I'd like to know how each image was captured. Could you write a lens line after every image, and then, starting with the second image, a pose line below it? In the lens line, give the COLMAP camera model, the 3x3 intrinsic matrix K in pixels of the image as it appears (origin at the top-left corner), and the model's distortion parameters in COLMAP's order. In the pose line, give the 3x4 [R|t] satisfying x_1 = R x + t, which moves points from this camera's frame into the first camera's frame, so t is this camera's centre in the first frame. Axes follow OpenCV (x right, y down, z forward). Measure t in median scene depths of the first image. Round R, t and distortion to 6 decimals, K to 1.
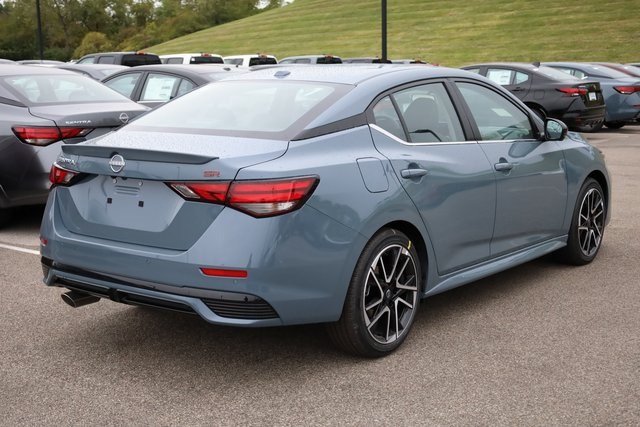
lens RADIAL K [[927.8, 0, 319.9], [0, 927.8, 215.0], [0, 0, 1]] dist [-0.053083, 0.000000]
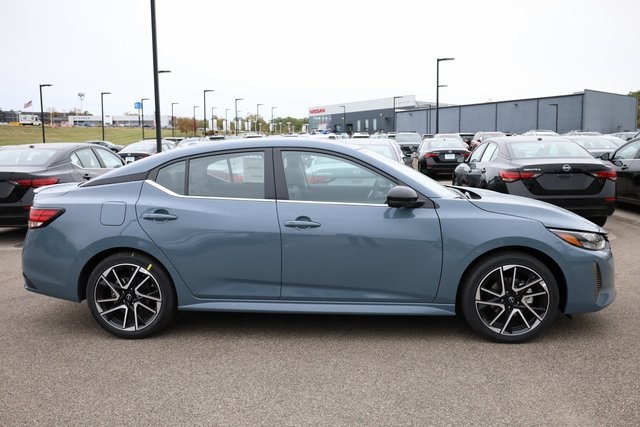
lens RADIAL K [[573.5, 0, 319.7], [0, 573.5, 207.9], [0, 0, 1]] dist [-0.017708, 0.000998]
pose [[0.541237, 0.101737, -0.834693, 0.947524], [-0.118874, 0.991942, 0.043822, -0.125032], [0.832425, 0.075506, 0.548969, 0.732340]]
